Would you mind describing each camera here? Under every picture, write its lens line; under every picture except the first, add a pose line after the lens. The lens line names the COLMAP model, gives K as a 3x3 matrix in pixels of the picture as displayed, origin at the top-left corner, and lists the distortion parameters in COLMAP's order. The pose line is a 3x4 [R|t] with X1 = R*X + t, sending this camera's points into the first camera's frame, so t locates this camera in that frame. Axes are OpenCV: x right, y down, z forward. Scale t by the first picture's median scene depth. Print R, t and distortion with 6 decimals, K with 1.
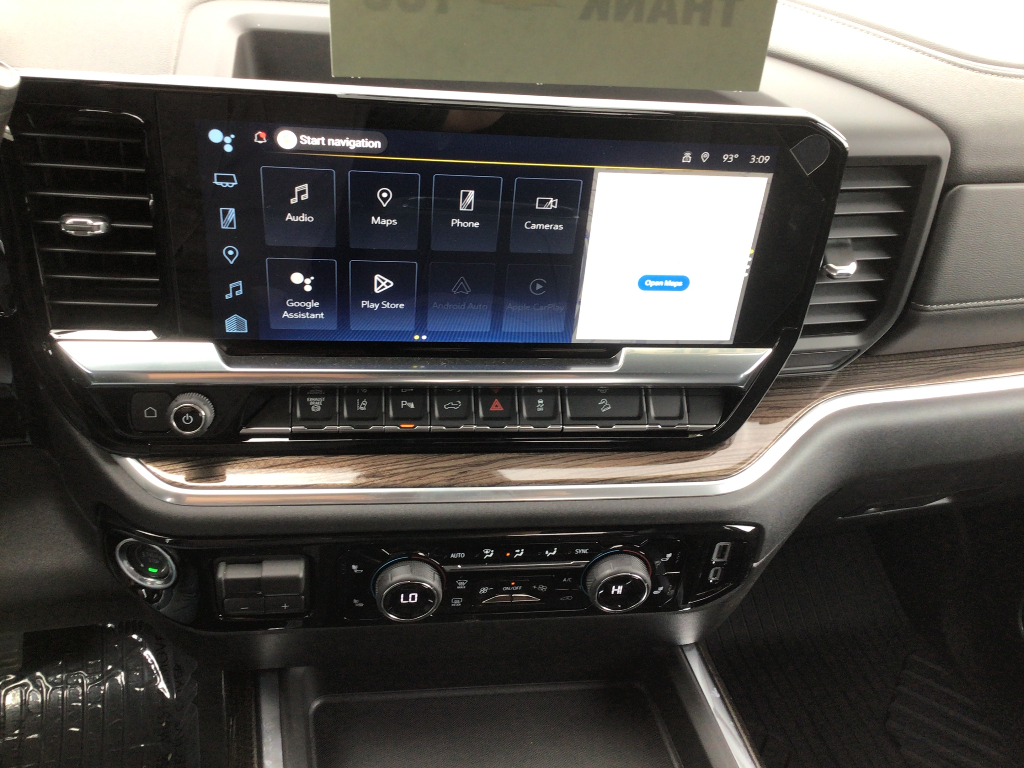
lens RADIAL K [[921.4, 0, 512.7], [0, 921.4, 369.5], [0, 0, 1]] dist [0.132022, -0.201015]
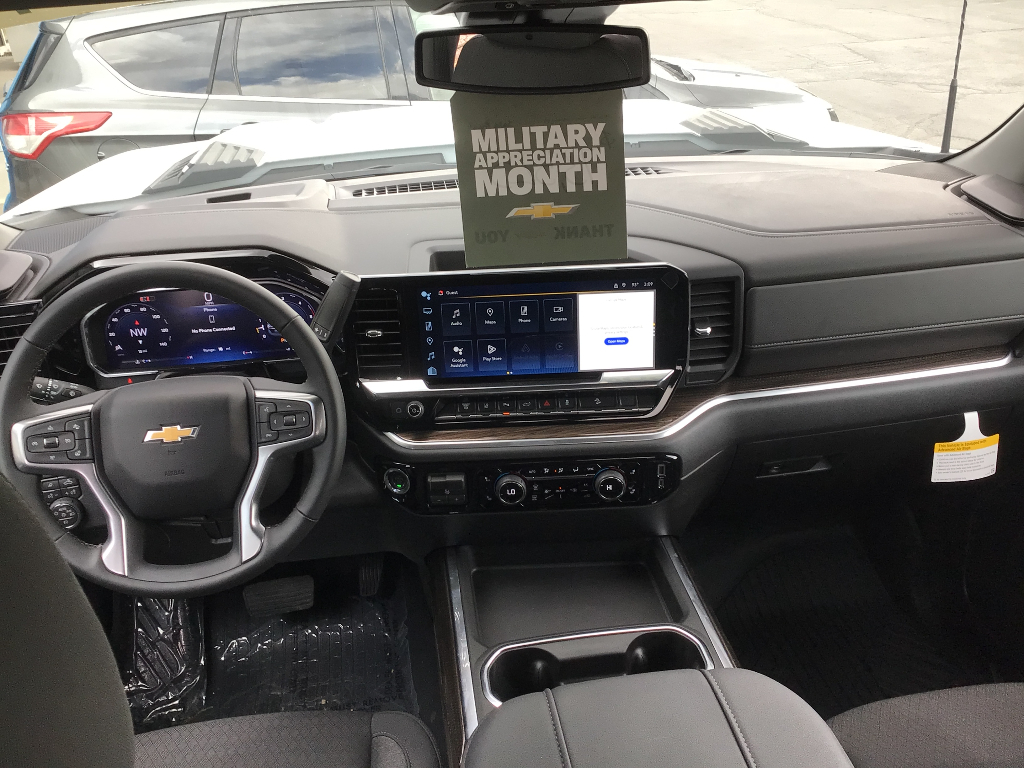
lens RADIAL K [[921.4, 0, 512.7], [0, 921.4, 369.5], [0, 0, 1]] dist [0.132022, -0.201015]
pose [[0.984975, -0.076216, -0.154968, 0.258878], [0.047969, 0.982778, -0.178457, 0.361193], [0.165900, 0.168342, 0.971668, -1.199243]]
